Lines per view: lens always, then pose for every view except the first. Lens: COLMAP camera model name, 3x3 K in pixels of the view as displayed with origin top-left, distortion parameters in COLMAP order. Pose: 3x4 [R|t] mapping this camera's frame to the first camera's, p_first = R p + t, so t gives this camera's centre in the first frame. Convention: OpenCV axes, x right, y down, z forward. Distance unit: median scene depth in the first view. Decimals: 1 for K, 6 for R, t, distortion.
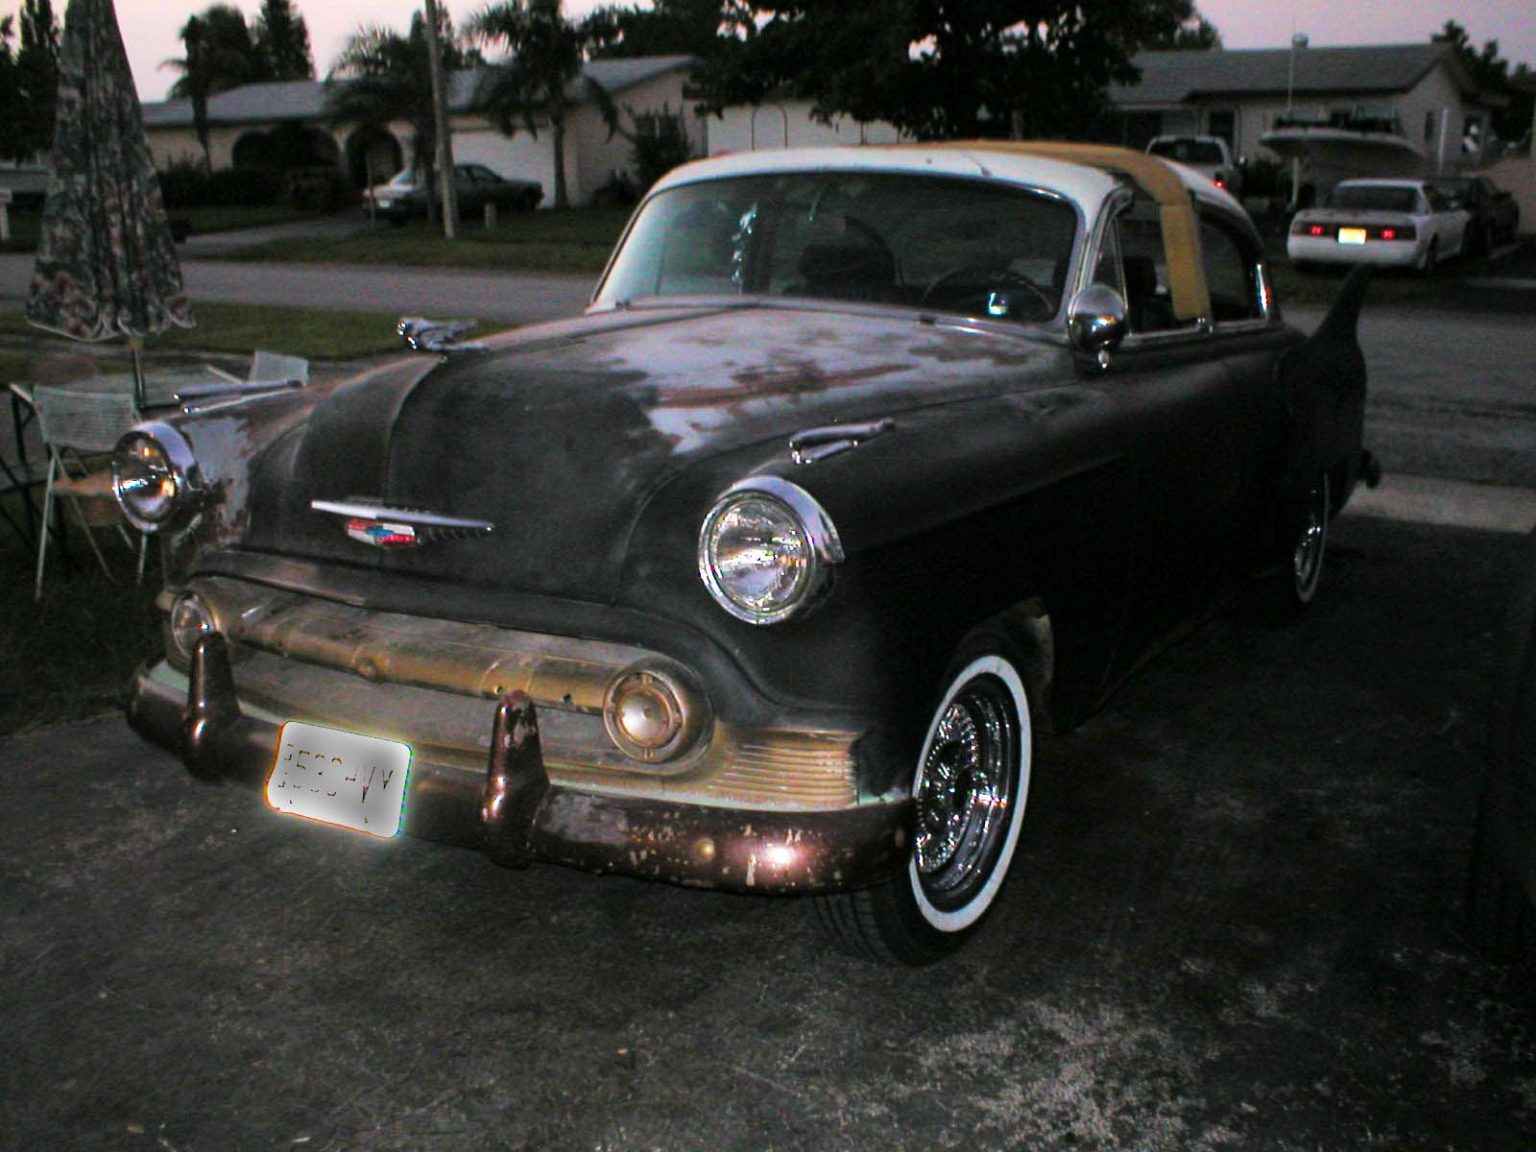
lens RADIAL K [[1442.7, 0, 768.0], [0, 1442.7, 576.0], [0, 0, 1]] dist [-0.007130, -0.044374]
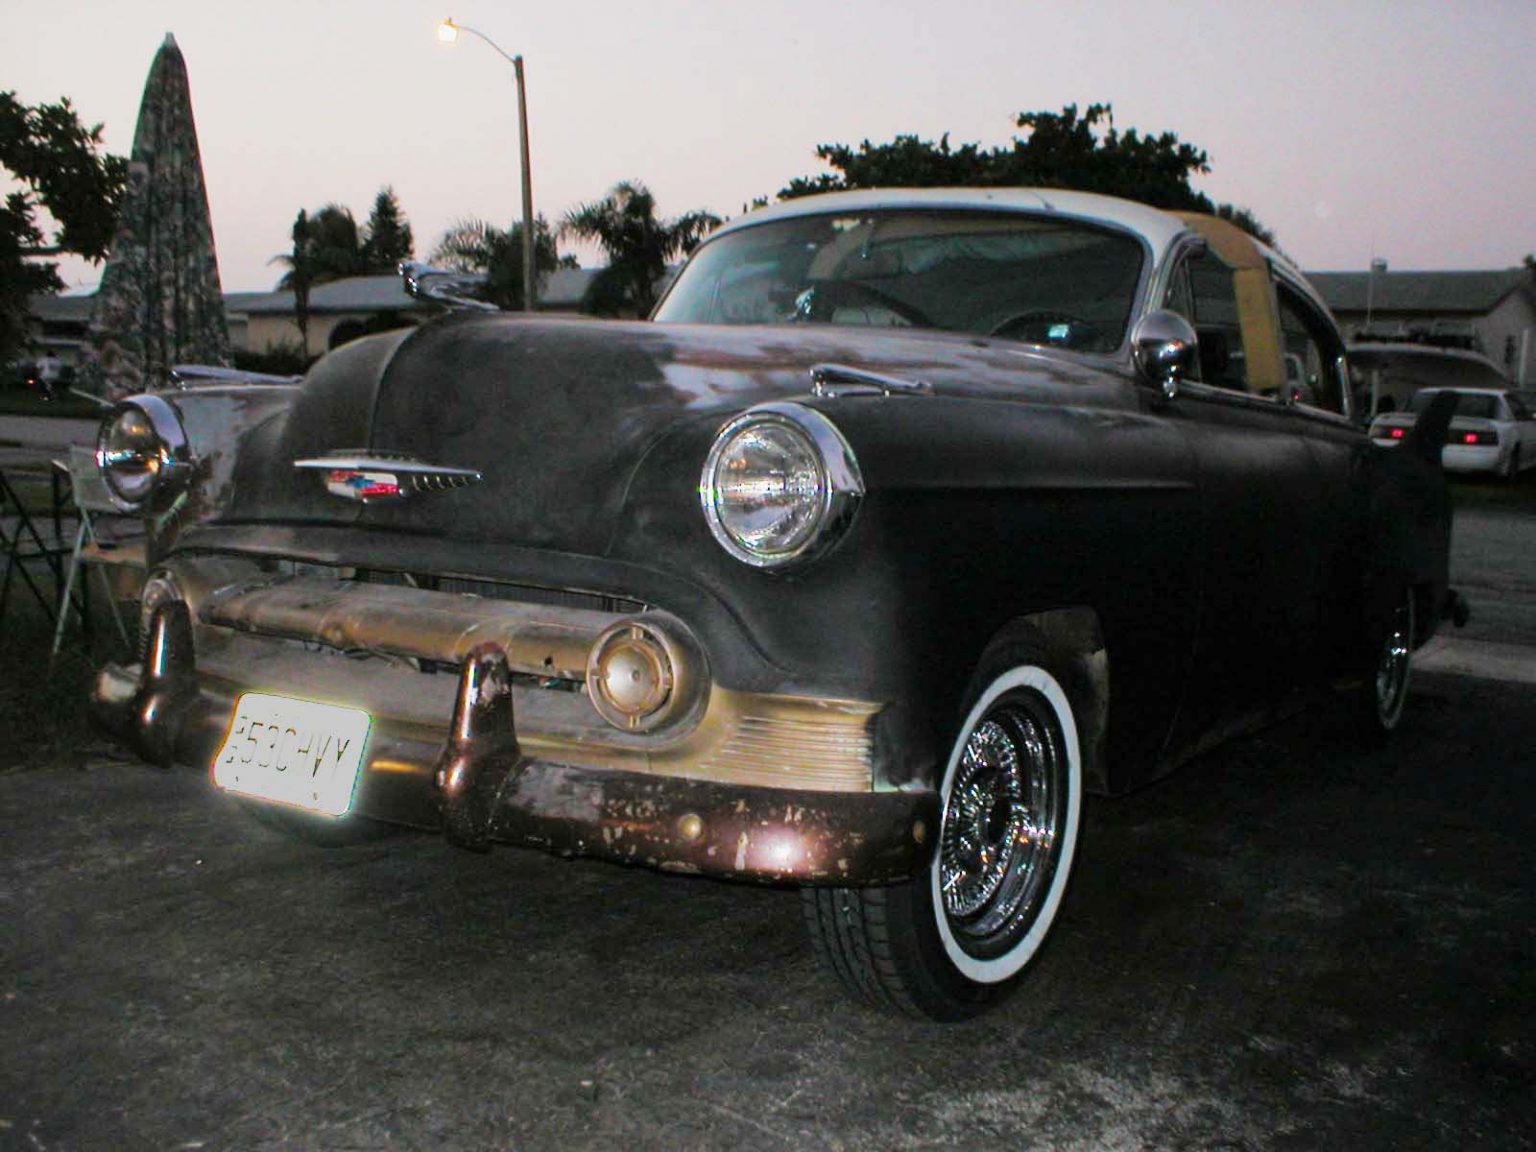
lens RADIAL K [[1463.6, 0, 774.1], [0, 1463.6, 578.4], [0, 0, 1]] dist [-0.026944, 0.011229]
pose [[0.998129, 0.044350, -0.042099, 0.032161], [-0.049292, 0.990967, -0.124717, 0.131592], [0.036188, 0.126559, 0.991299, 0.106377]]
